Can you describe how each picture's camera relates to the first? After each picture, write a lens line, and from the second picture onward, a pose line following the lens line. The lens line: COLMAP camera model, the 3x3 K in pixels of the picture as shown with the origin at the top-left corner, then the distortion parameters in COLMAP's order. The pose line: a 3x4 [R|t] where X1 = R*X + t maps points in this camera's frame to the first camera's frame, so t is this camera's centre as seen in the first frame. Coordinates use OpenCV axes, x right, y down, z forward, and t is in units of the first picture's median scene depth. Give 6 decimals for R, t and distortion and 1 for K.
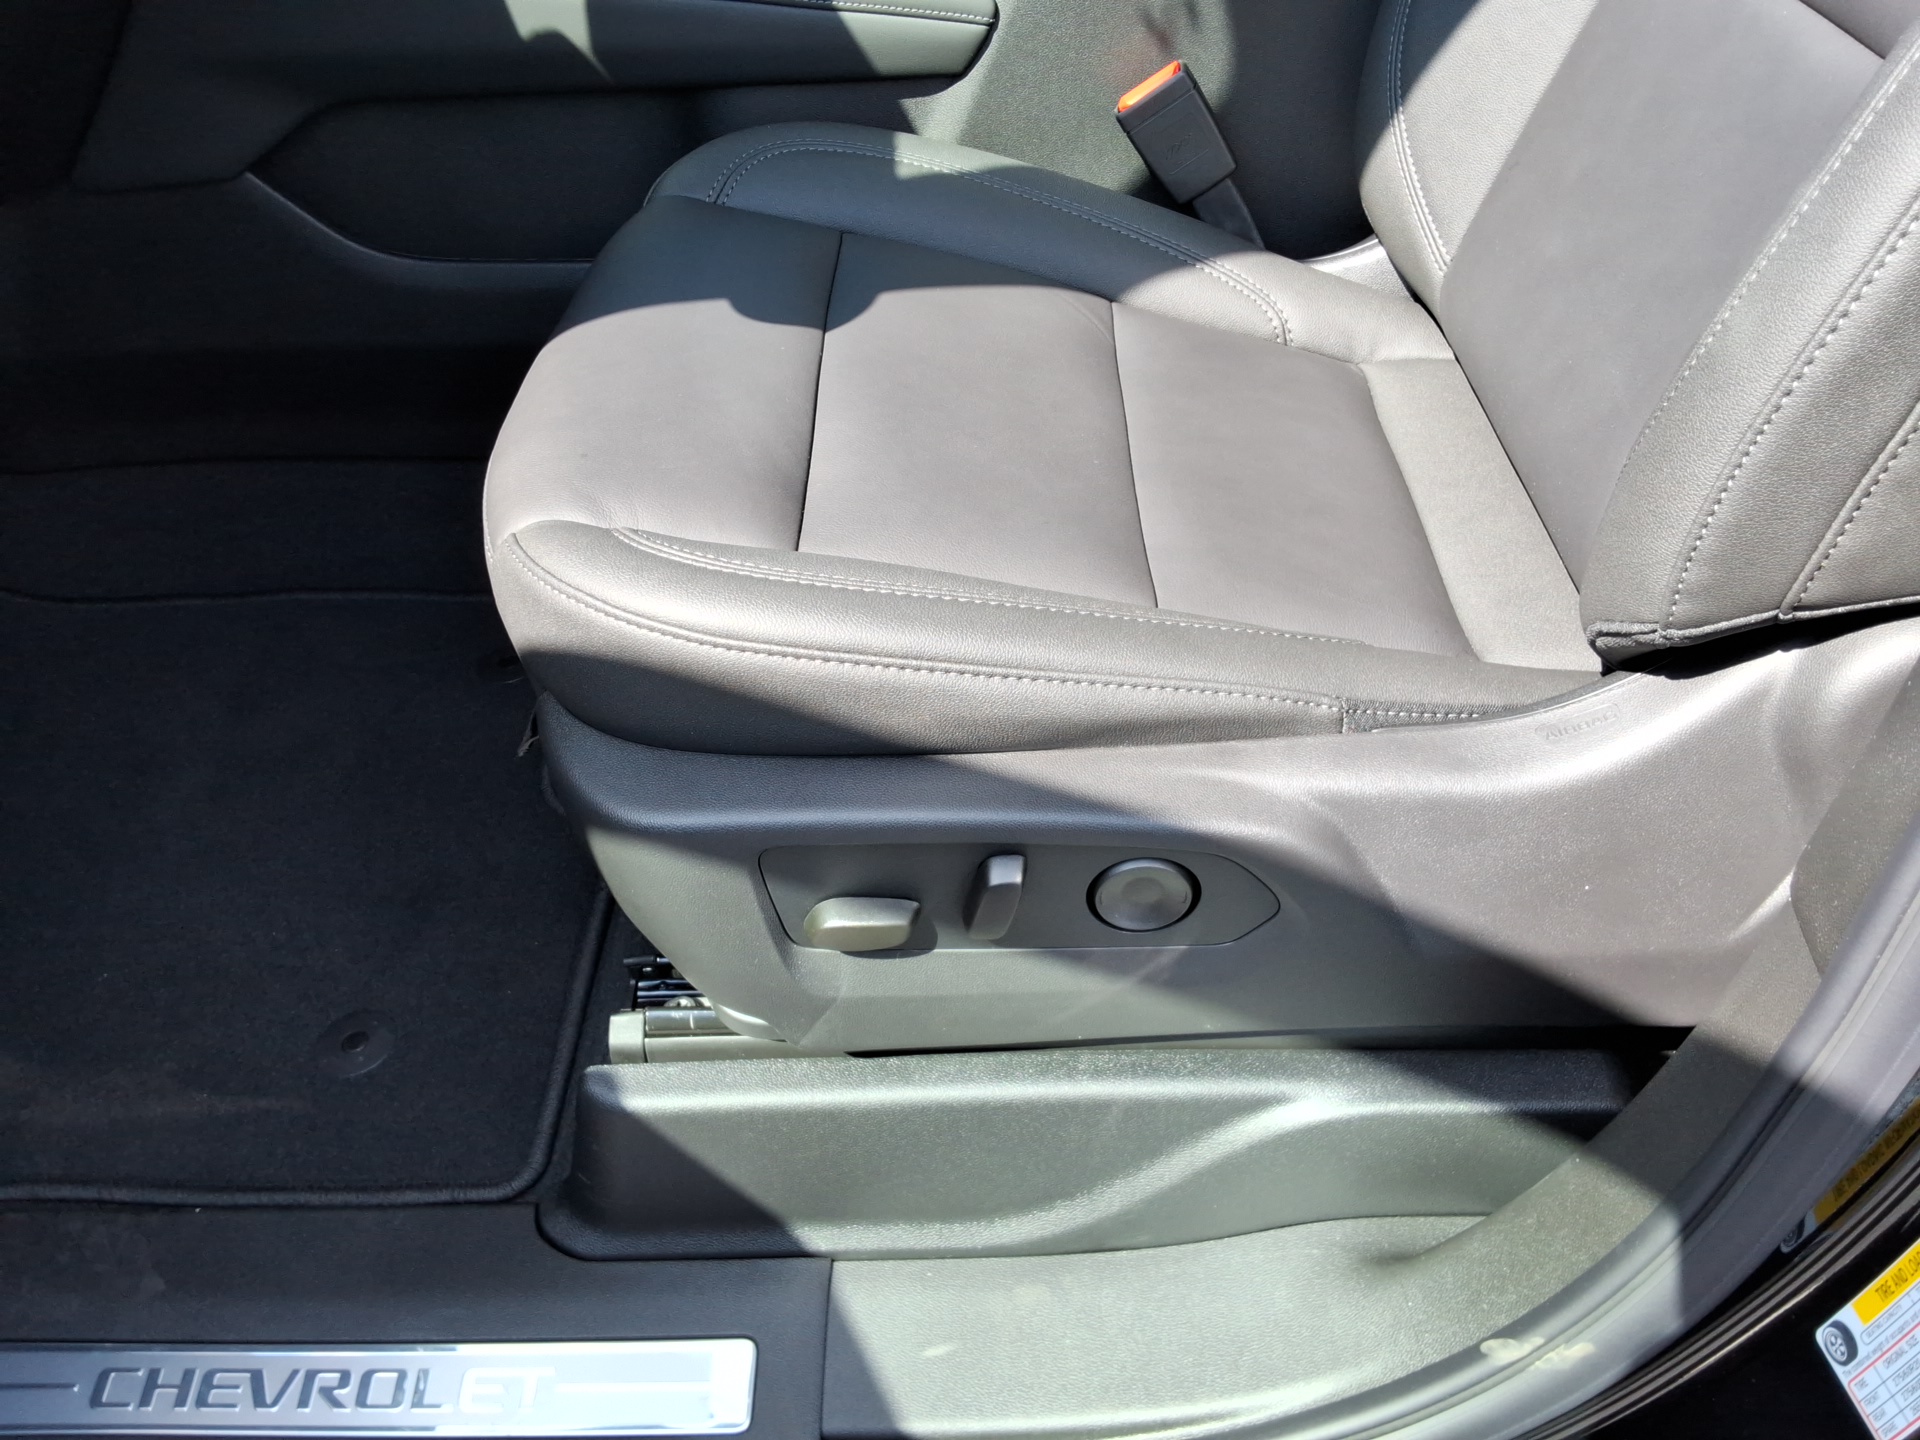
lens RADIAL K [[1562.4, 0, 986.8], [0, 1562.4, 698.6], [0, 0, 1]] dist [0.132356, -0.214096]
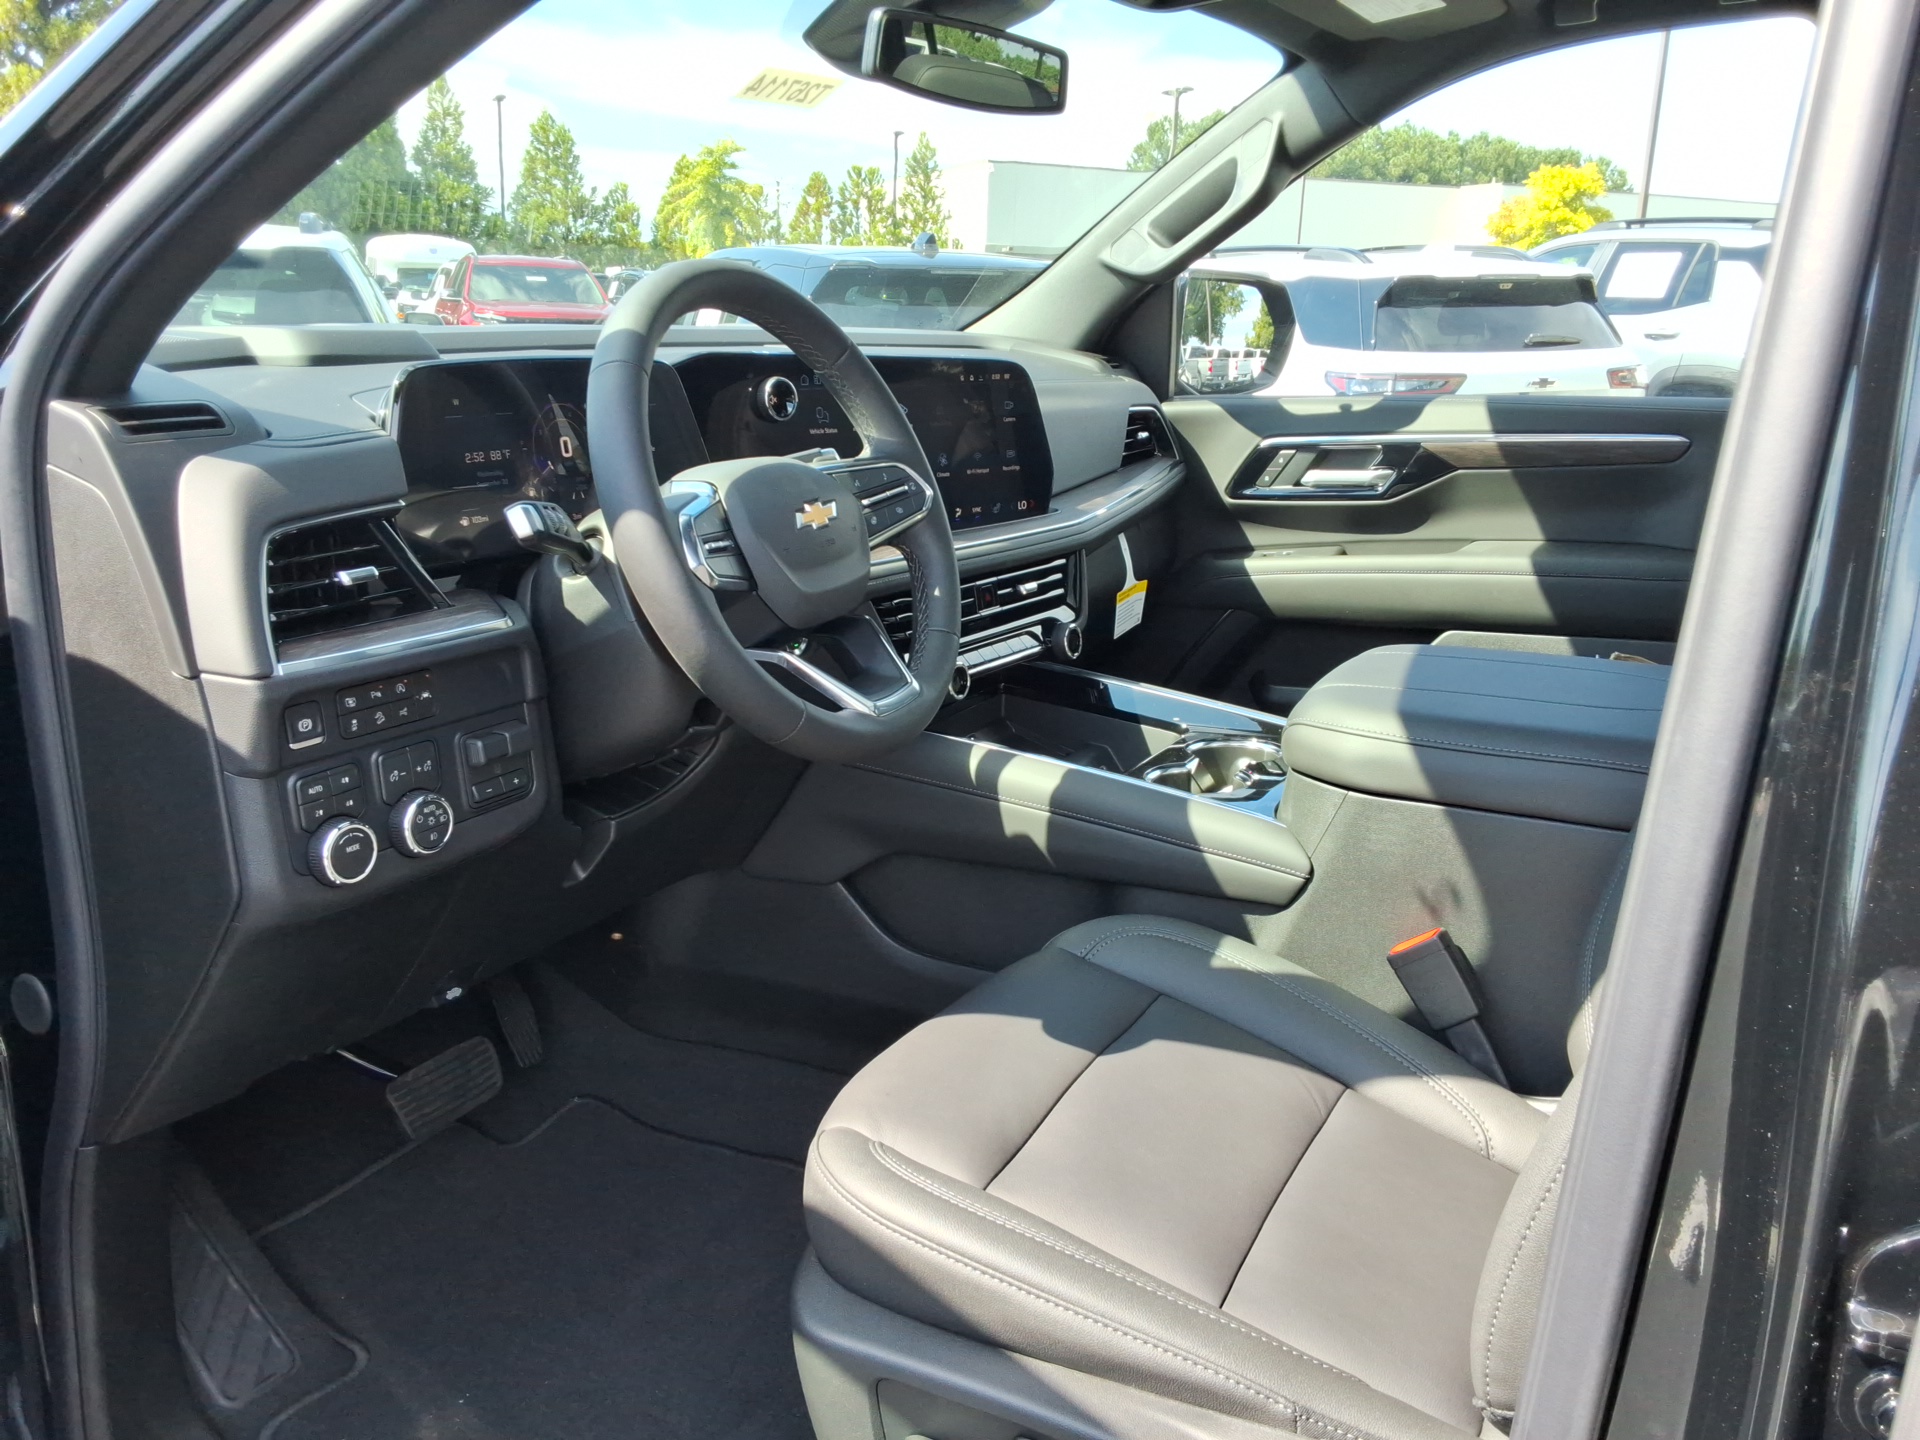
lens RADIAL K [[1540.3, 0, 960.0], [0, 1540.3, 720.0], [0, 0, 1]] dist [0.036900, -0.057719]
pose [[0.879419, 0.125121, -0.459312, 0.339226], [-0.310165, 0.882539, -0.353443, 0.027157], [0.361138, 0.453287, 0.814930, -0.278648]]
